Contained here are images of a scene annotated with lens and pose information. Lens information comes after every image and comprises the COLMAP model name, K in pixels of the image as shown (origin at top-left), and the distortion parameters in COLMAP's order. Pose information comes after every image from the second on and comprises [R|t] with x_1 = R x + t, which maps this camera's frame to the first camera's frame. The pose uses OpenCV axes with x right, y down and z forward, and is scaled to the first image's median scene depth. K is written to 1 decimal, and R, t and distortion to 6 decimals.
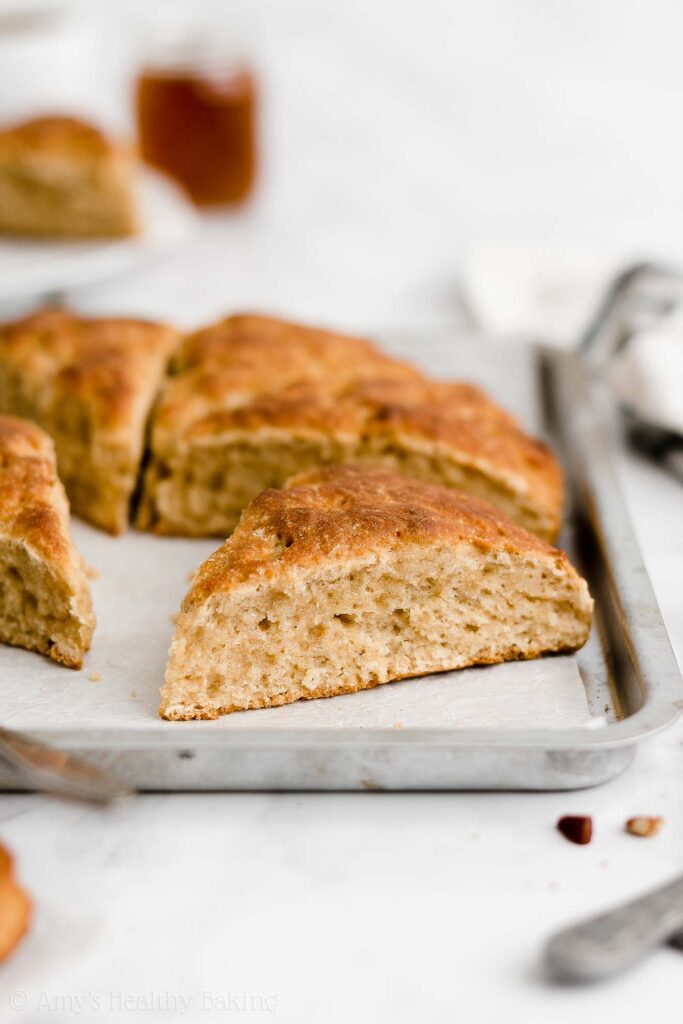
lens RADIAL K [[2659.3, 0, 341.2], [0, 2659.3, 511.2], [0, 0, 1]] dist [-0.103704, 0.000000]
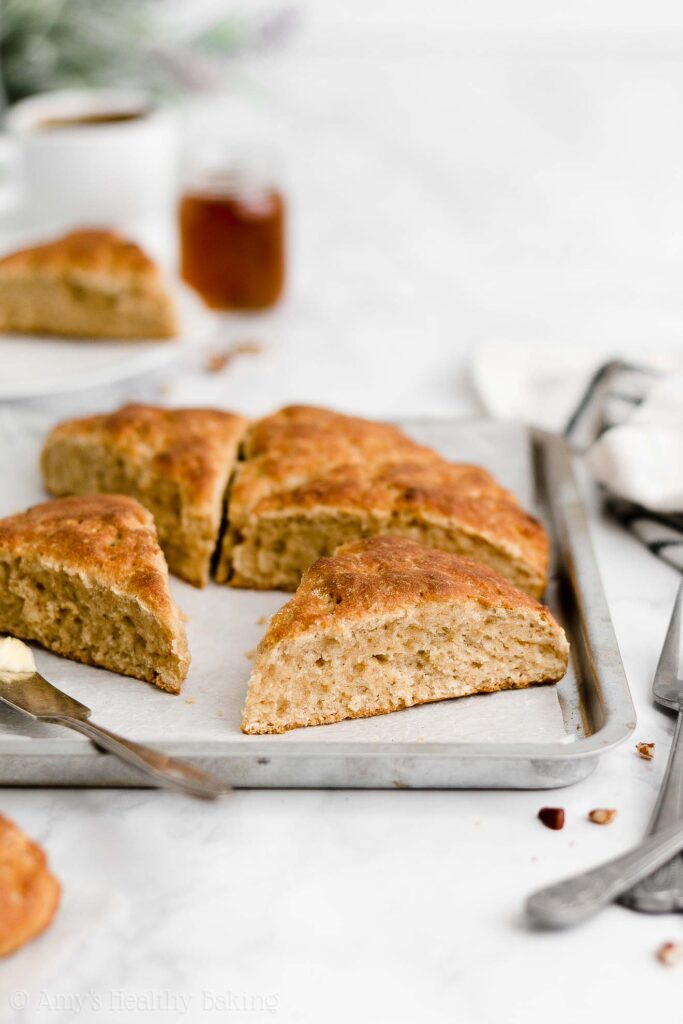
lens RADIAL K [[2659.3, 0, 338.0], [0, 2659.3, 512.7], [0, 0, 1]] dist [-0.103704, 0.000000]
pose [[0.999962, 0.005478, -0.006756, -0.011019], [-0.005439, 0.999969, 0.005707, -0.038520], [0.006787, -0.005670, 0.999961, -0.316065]]
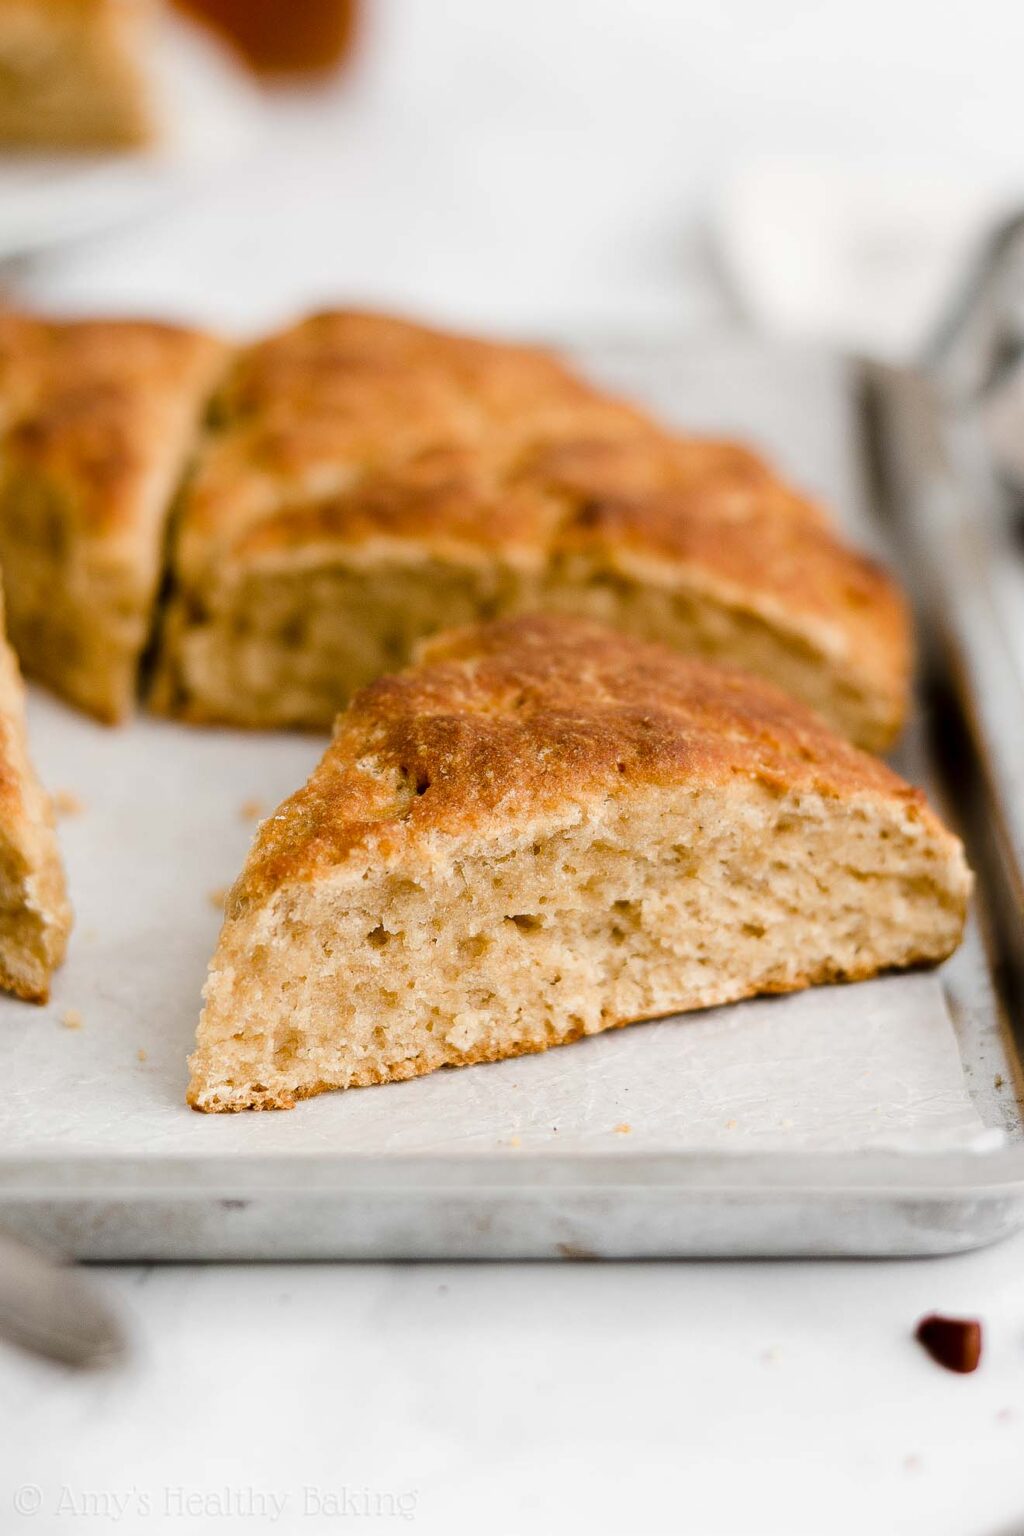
lens RADIAL K [[3989.0, 0, 512.3], [0, 3989.0, 780.5], [0, 0, 1]] dist [-0.103704, 0.000000]
pose [[0.999989, -0.002310, 0.004156, -0.004319], [0.001929, 0.995992, 0.089416, -0.061066], [-0.004346, -0.089407, 0.995986, 0.177549]]
